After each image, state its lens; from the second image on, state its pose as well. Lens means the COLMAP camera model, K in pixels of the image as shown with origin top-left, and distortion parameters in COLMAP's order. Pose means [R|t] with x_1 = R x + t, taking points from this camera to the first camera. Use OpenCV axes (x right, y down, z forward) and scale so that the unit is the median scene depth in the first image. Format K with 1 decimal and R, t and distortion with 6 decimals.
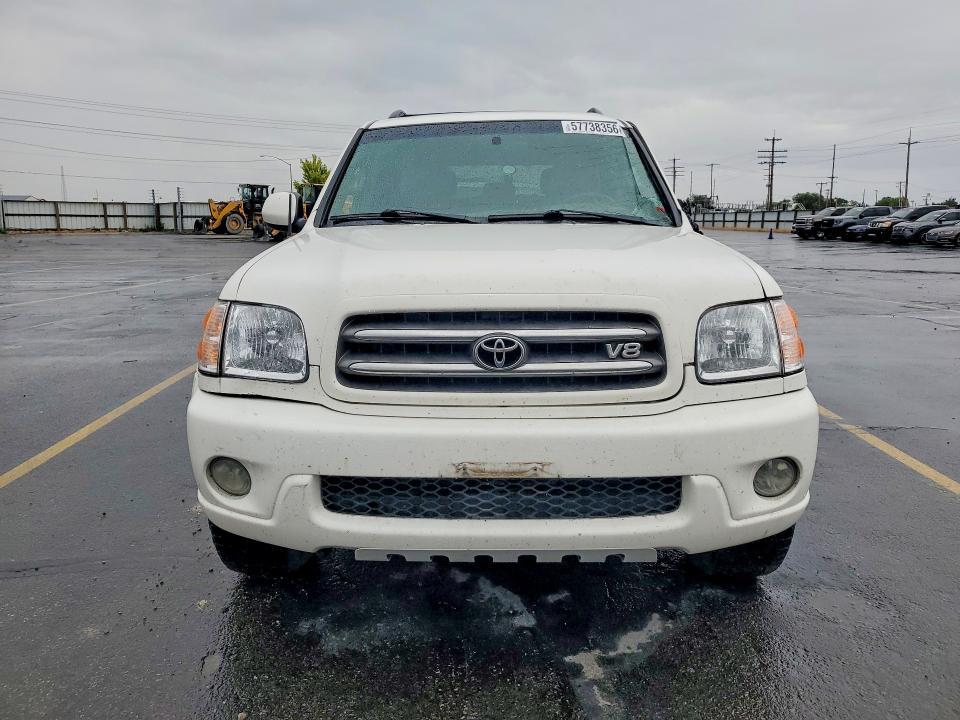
lens RADIAL K [[764.6, 0, 465.2], [0, 764.6, 357.6], [0, 0, 1]] dist [0.043075, 0.001565]
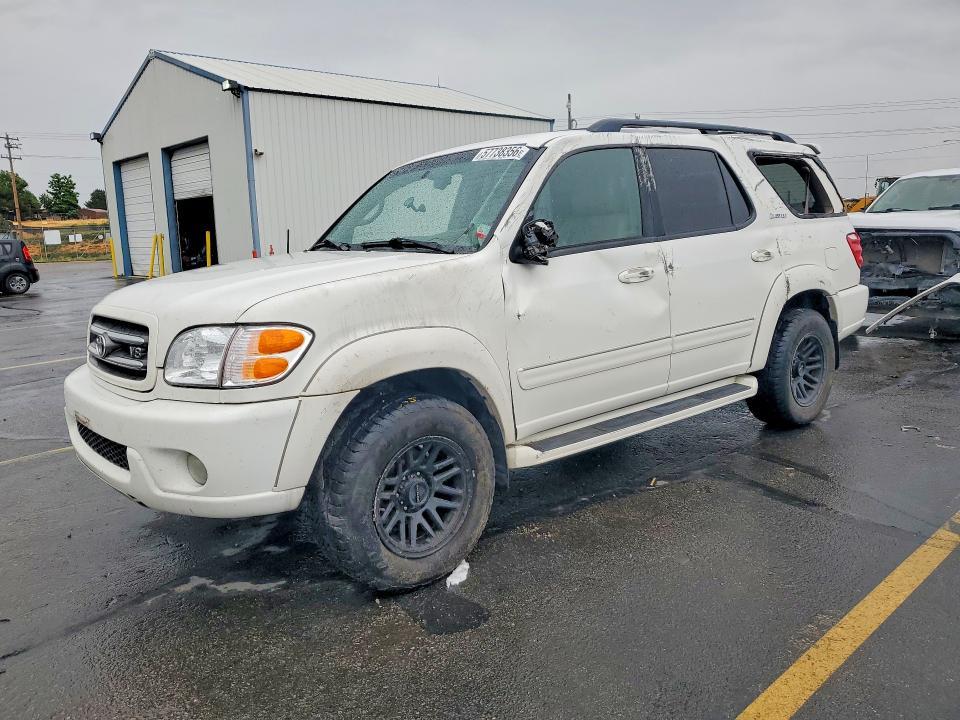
lens RADIAL K [[764.6, 0, 465.2], [0, 764.6, 357.6], [0, 0, 1]] dist [0.043075, 0.001565]
pose [[0.620778, 0.097197, -0.777938, 1.368140], [-0.094912, 0.994304, 0.048493, -0.101813], [0.778220, 0.043732, 0.626467, 0.469413]]
